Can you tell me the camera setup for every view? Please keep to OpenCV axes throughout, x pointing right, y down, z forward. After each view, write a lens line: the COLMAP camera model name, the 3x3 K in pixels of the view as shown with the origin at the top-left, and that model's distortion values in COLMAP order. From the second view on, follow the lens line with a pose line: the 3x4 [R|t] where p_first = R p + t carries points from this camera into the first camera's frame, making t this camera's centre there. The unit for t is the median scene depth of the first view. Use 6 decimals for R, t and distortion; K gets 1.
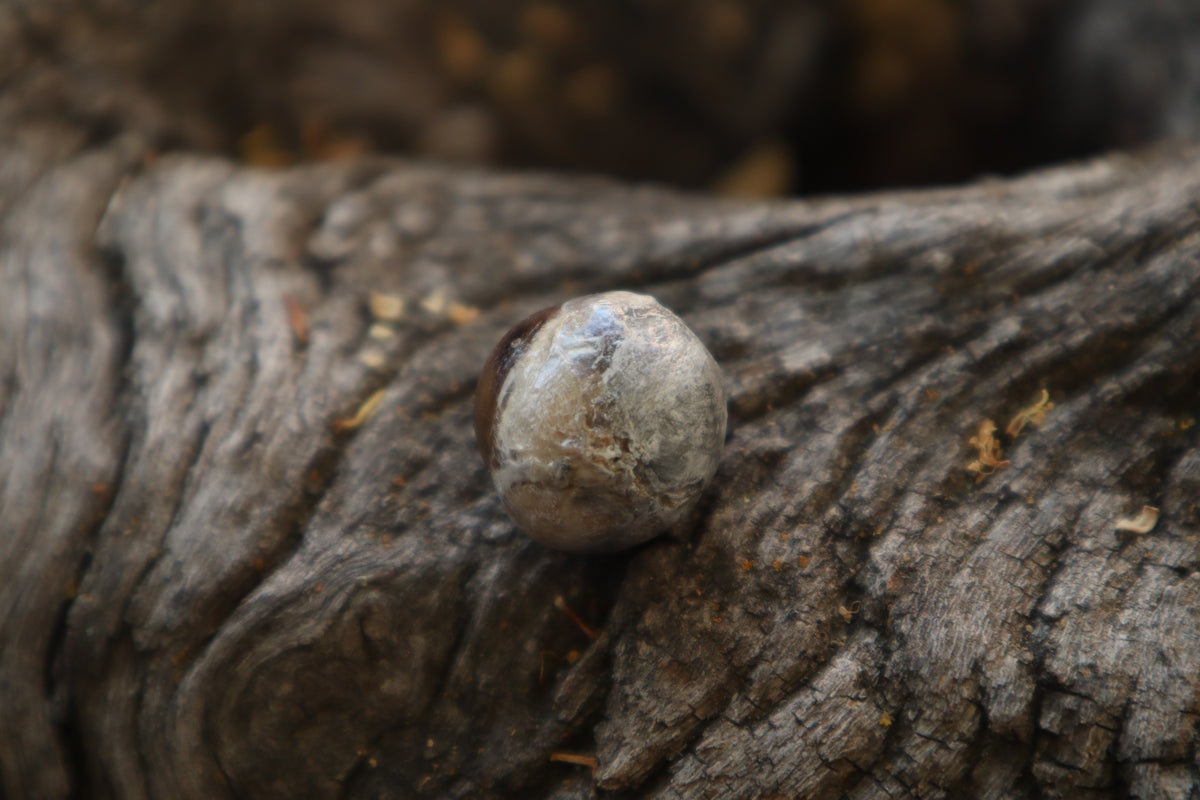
lens RADIAL K [[2245.5, 0, 600.0], [0, 2245.5, 400.0], [0, 0, 1]] dist [-0.023958, 0.273563]
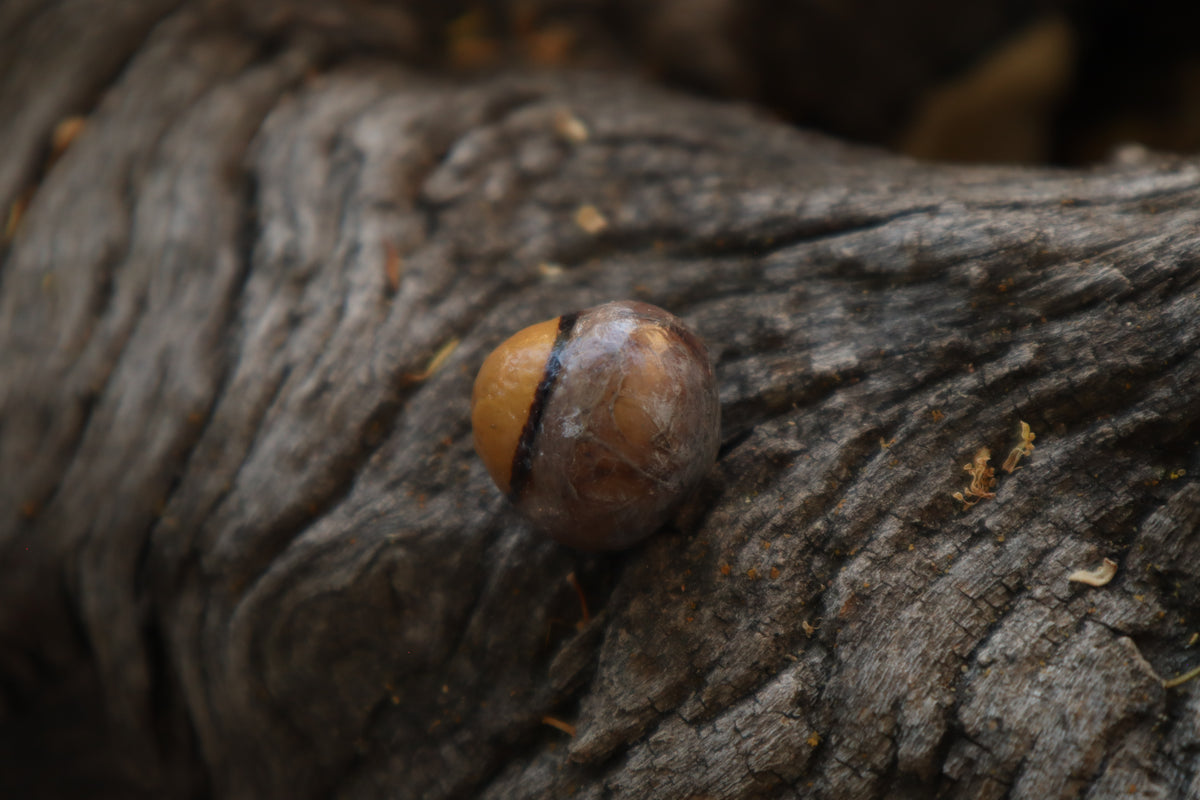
lens RADIAL K [[2543.3, 0, 605.9], [0, 2543.3, 352.4], [0, 0, 1]] dist [-0.156543, 0.353871]
pose [[0.962390, 0.091271, -0.255883, 0.300548], [-0.056272, 0.988421, 0.140916, -0.187439], [0.265781, -0.121217, 0.956382, -0.135838]]
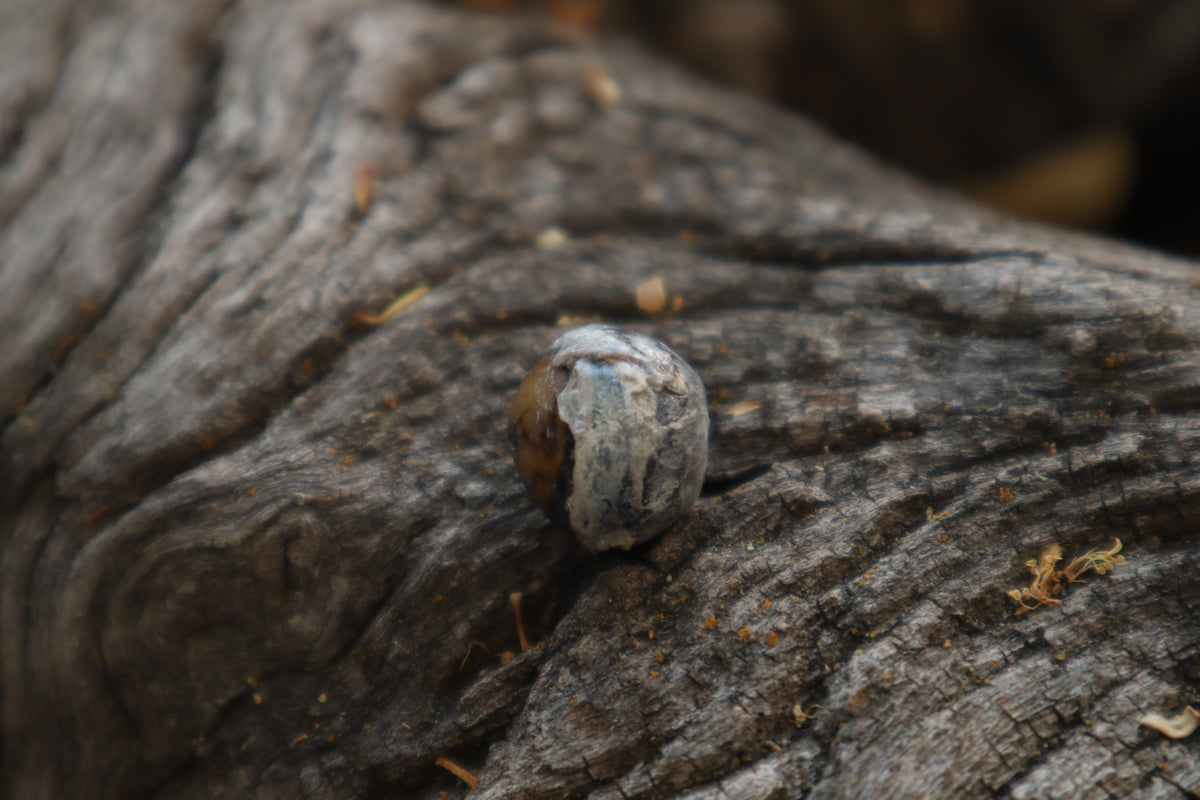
lens RADIAL K [[2543.3, 0, 605.9], [0, 2543.3, 352.4], [0, 0, 1]] dist [-0.156543, 0.353871]
pose [[0.934465, 0.295295, -0.198940, 0.184092], [-0.287450, 0.955386, 0.067900, -0.074454], [0.210115, -0.006265, 0.977657, 0.063668]]
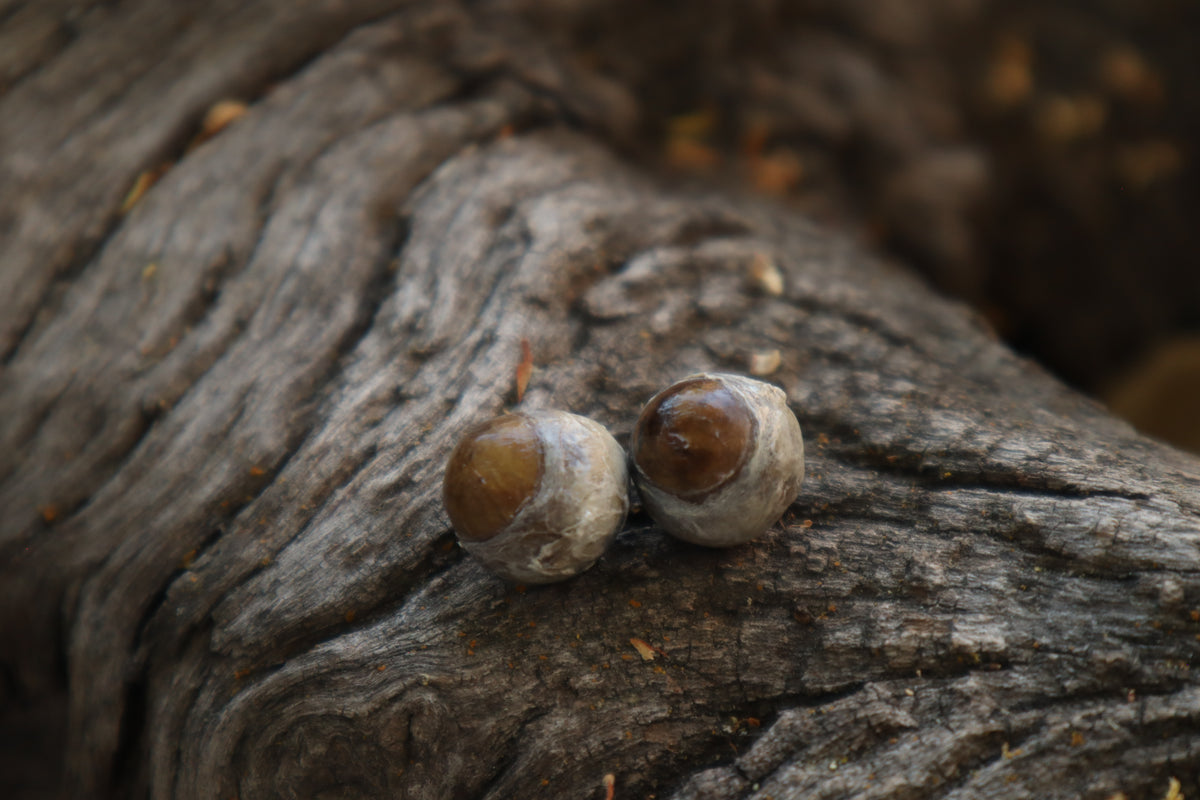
lens RADIAL K [[2543.3, 0, 605.9], [0, 2543.3, 352.4], [0, 0, 1]] dist [-0.156543, 0.353871]
pose [[0.876800, 0.358279, -0.320714, 0.251384], [-0.335551, 0.933611, 0.125602, -0.205132], [0.344423, -0.002512, 0.938811, 0.032848]]
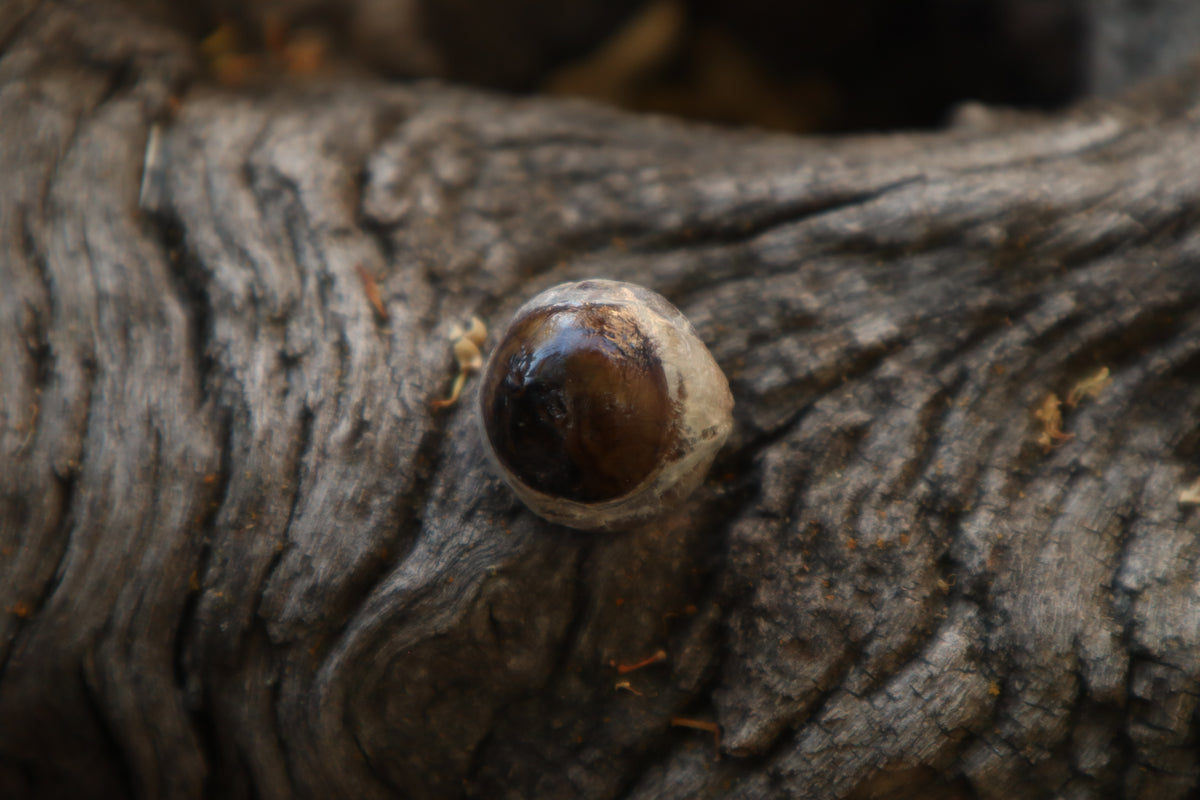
lens RADIAL K [[2245.5, 0, 600.0], [0, 2245.5, 400.0], [0, 0, 1]] dist [-0.023958, 0.273563]
pose [[0.982282, -0.038732, 0.183364, -0.246310], [0.006974, 0.985288, 0.170760, -0.178101], [-0.187280, -0.166456, 0.968100, -0.017389]]
